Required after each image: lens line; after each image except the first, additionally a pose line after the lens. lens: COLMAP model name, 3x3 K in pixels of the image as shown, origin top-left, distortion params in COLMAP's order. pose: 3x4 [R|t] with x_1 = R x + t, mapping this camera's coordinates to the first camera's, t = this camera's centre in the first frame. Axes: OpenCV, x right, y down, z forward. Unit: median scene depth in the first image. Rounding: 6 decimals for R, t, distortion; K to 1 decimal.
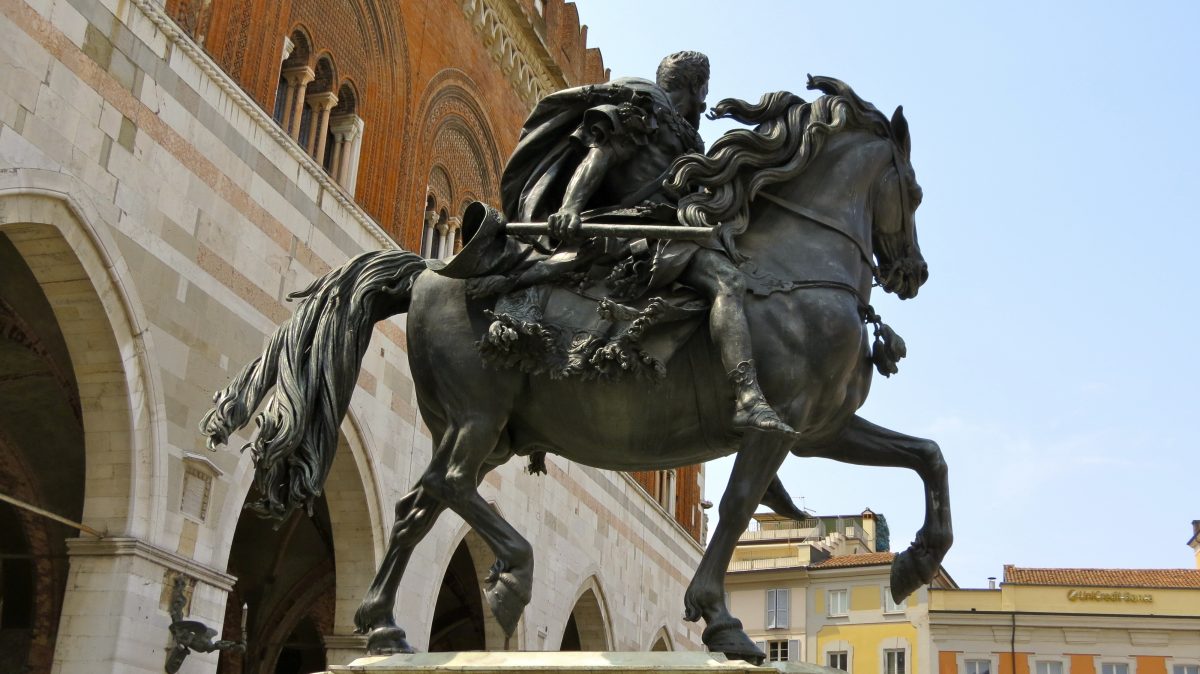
lens RADIAL K [[1451.9, 0, 600.0], [0, 1451.9, 337.0], [0, 0, 1]] dist [-0.054194, 0.007175]
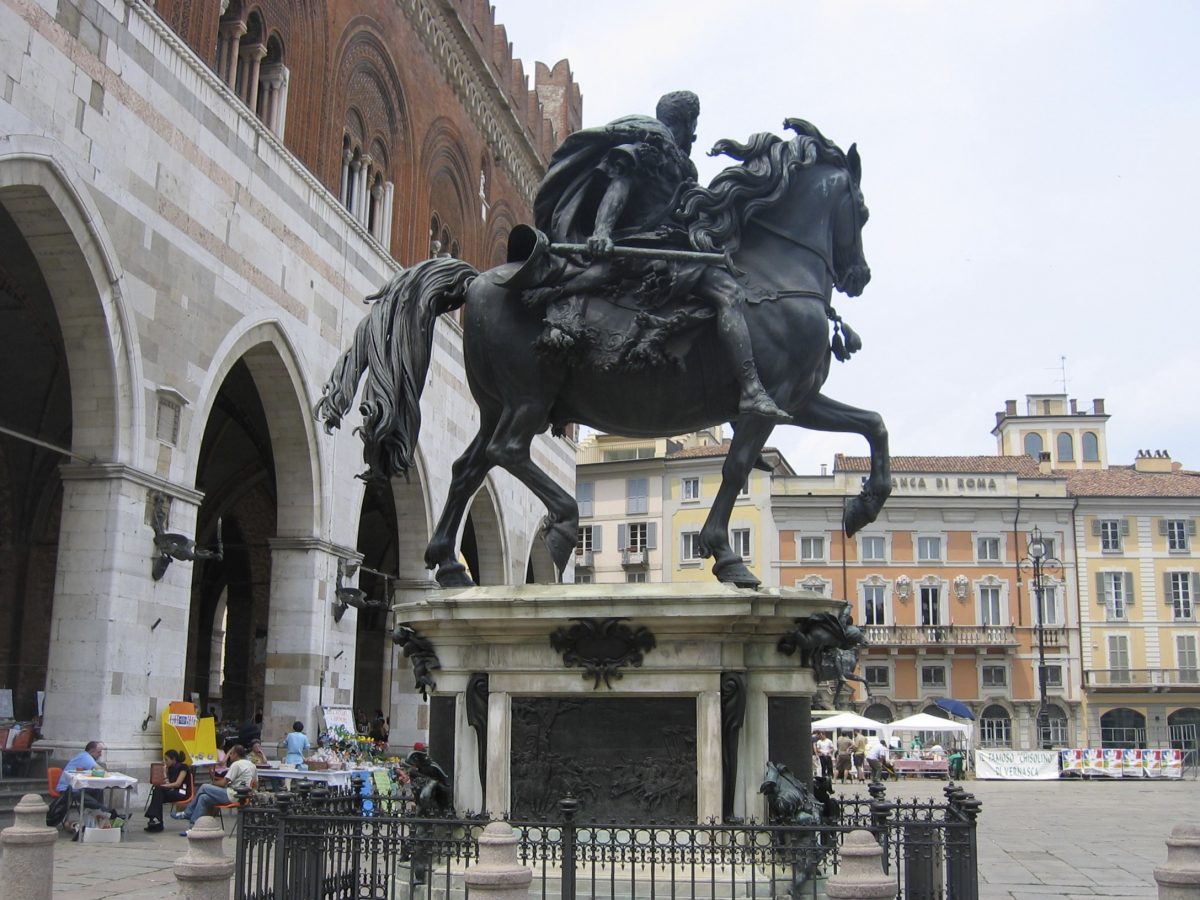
lens RADIAL K [[1360.3, 0, 600.0], [0, 1360.3, 450.0], [0, 0, 1]] dist [-0.138309, 0.151657]
pose [[0.993998, -0.014861, 0.108381, -0.062882], [-0.002299, 0.987673, 0.156516, -0.035771], [-0.109371, -0.155826, 0.981711, -0.069503]]
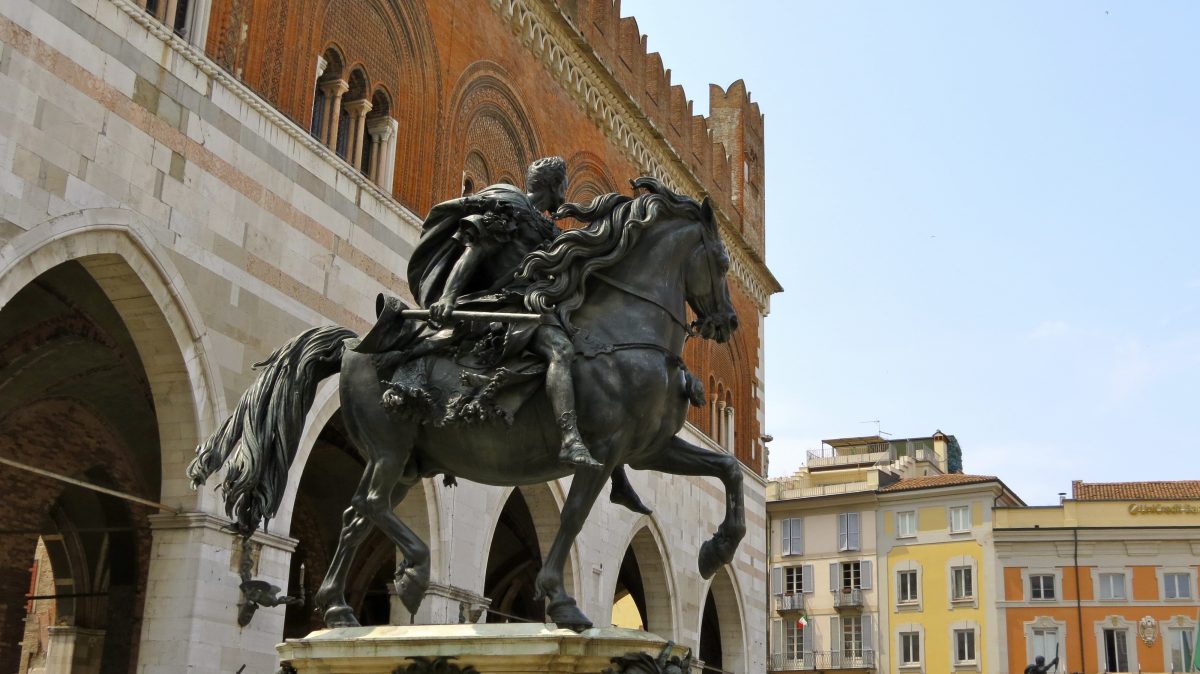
lens RADIAL K [[1451.9, 0, 600.0], [0, 1451.9, 337.0], [0, 0, 1]] dist [-0.054194, 0.007175]
pose [[0.996188, -0.045552, -0.074391, 0.091286], [0.049464, 0.997441, 0.051615, -0.047649], [0.071850, -0.055098, 0.995892, -0.139647]]
